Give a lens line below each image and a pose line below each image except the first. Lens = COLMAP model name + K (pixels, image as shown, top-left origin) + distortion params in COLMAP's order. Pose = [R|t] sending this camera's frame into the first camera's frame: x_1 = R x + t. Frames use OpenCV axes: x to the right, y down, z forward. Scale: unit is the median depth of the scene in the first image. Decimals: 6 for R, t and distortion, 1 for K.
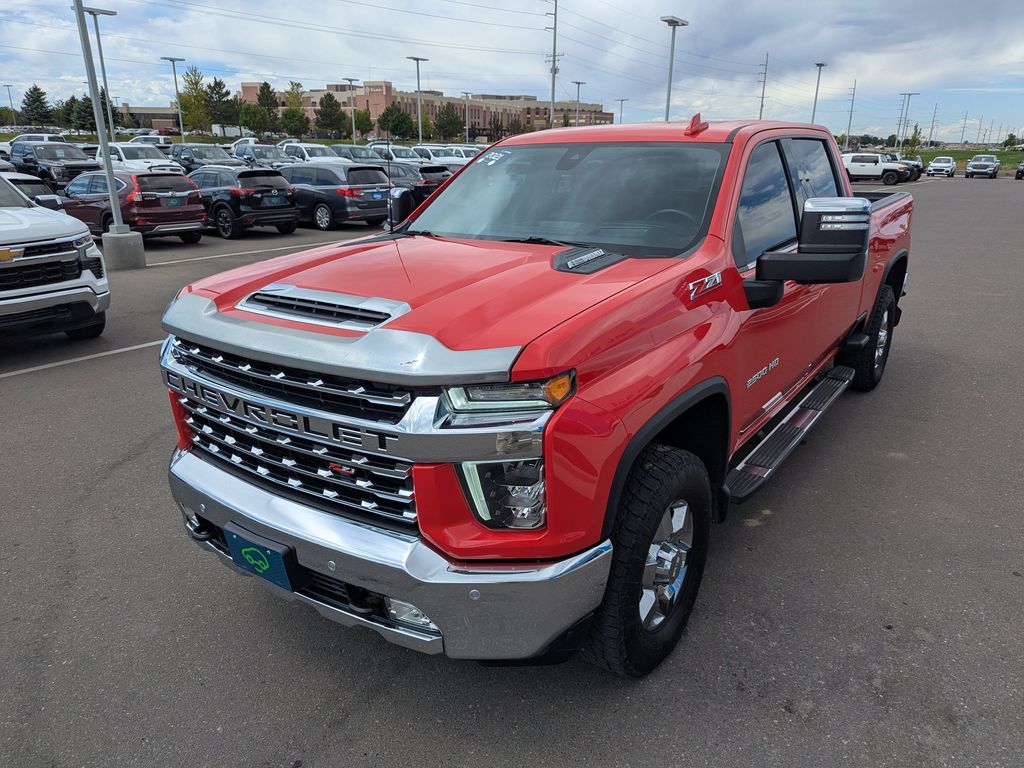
lens RADIAL K [[728.5, 0, 518.4], [0, 728.5, 387.5], [0, 0, 1]] dist [0.042402, -0.032595]
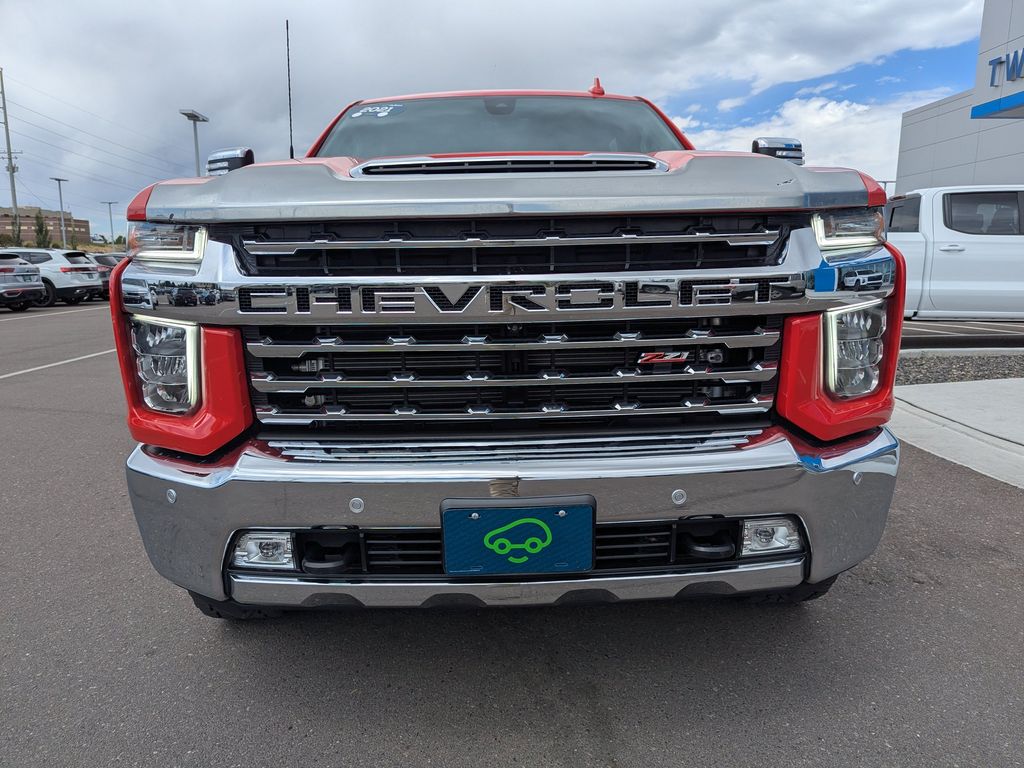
lens RADIAL K [[728.5, 0, 509.1], [0, 728.5, 387.2], [0, 0, 1]] dist [0.042402, -0.032595]
pose [[0.803156, -0.108396, 0.585825, -0.597855], [0.191603, 0.978065, -0.081712, 0.128213], [-0.564118, 0.177873, 0.806308, 0.392845]]
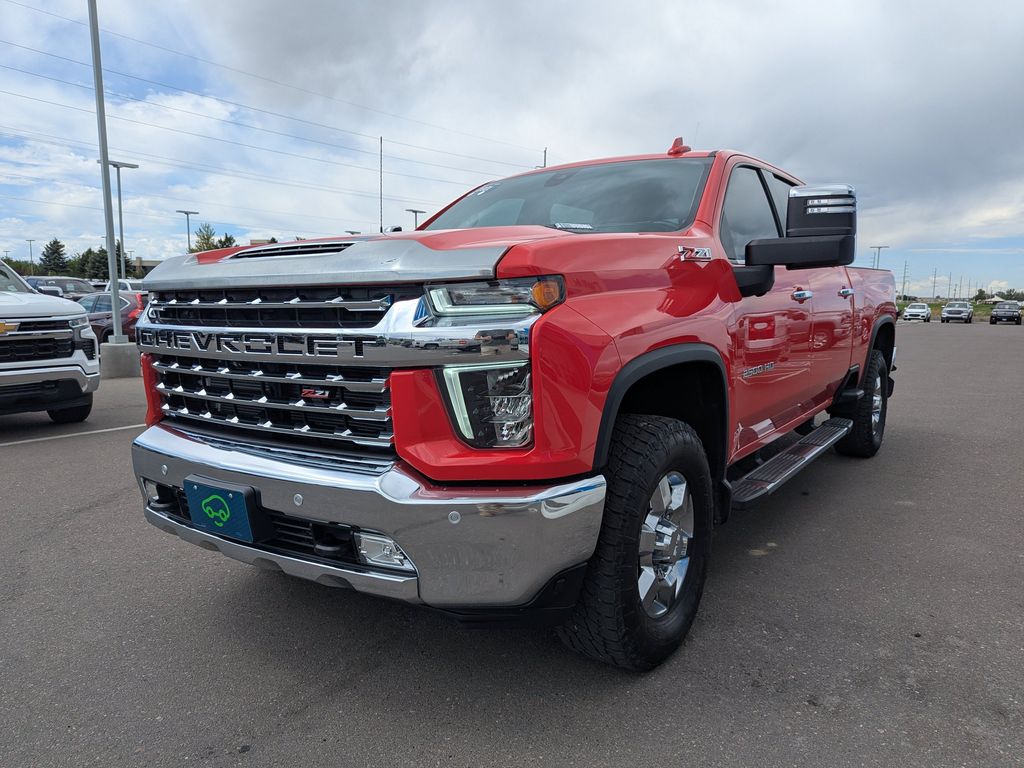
lens RADIAL K [[728.5, 0, 506.6], [0, 728.5, 387.2], [0, 0, 1]] dist [0.042402, -0.032595]
pose [[0.999983, 0.004708, -0.003469, 0.005029], [-0.005300, 0.980363, -0.197131, 0.217714], [0.002473, 0.197146, 0.980371, 0.061876]]
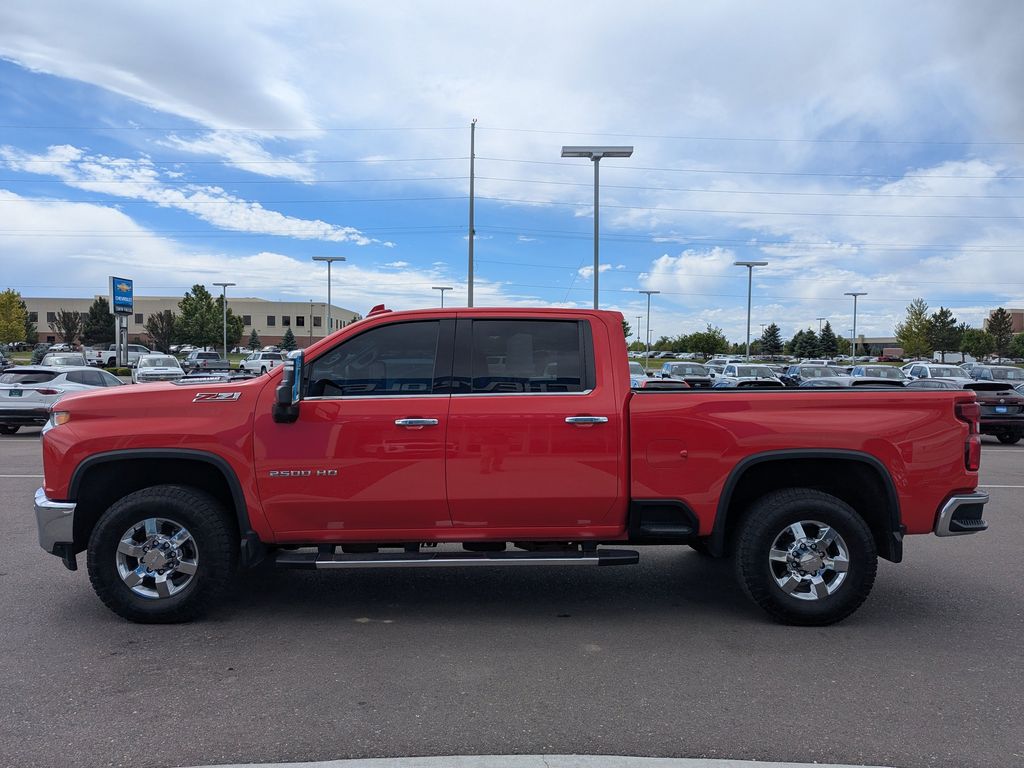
lens RADIAL K [[728.5, 0, 495.0], [0, 728.5, 373.4], [0, 0, 1]] dist [0.042402, -0.032595]
pose [[0.581687, 0.010515, -0.813345, 1.864532], [-0.263726, 0.948340, -0.176351, -0.054779], [0.769473, 0.317081, 0.554411, 0.508903]]
